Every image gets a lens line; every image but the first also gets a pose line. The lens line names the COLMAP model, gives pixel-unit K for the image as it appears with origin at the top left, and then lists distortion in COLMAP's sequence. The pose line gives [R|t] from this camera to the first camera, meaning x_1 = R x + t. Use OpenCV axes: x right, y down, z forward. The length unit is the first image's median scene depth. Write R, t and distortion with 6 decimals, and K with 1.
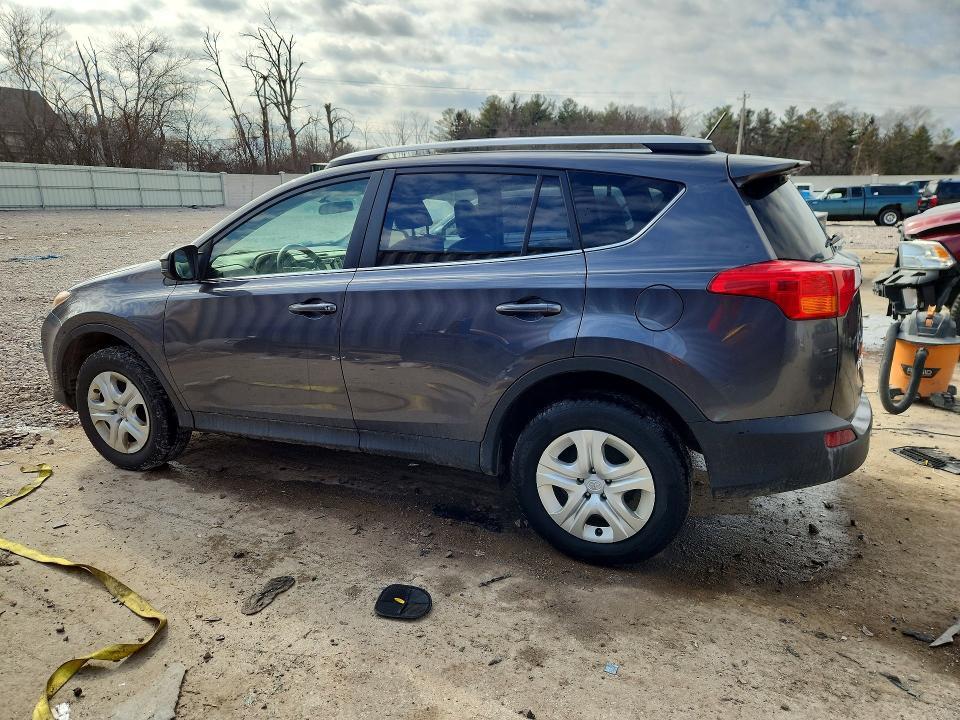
lens RADIAL K [[654.4, 0, 474.5], [0, 654.4, 357.2], [0, 0, 1]] dist [0.038165, -0.017244]
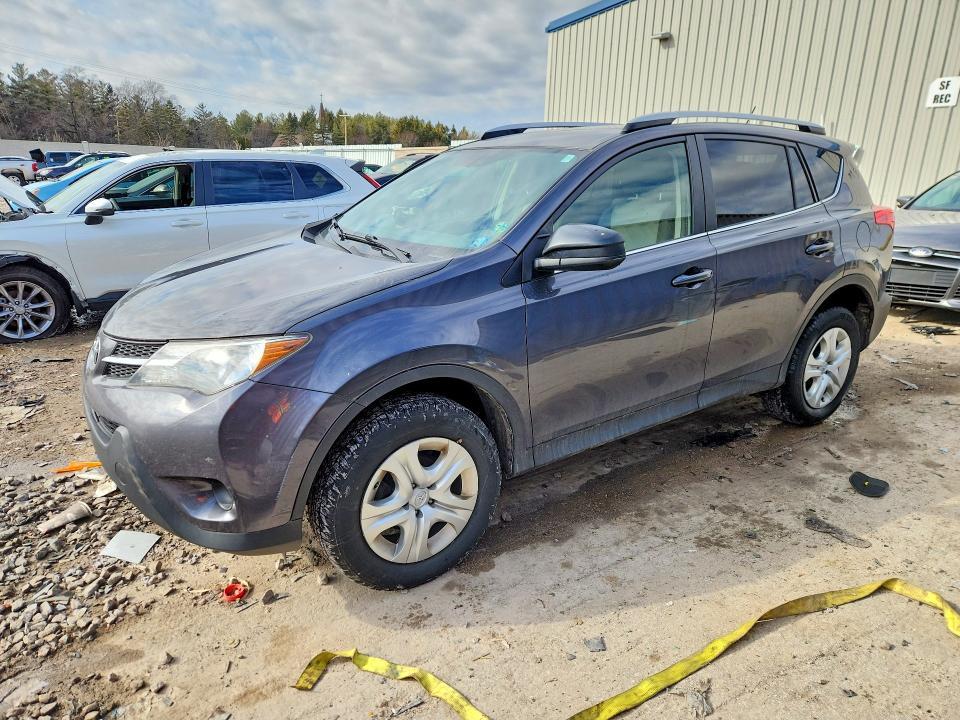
lens RADIAL K [[654.4, 0, 474.3], [0, 654.4, 358.6], [0, 0, 1]] dist [0.038165, -0.017244]
pose [[0.530984, -0.232475, 0.814869, -1.303749], [0.195692, 0.969278, 0.149010, -0.176606], [-0.824476, 0.080341, 0.560165, 0.769929]]
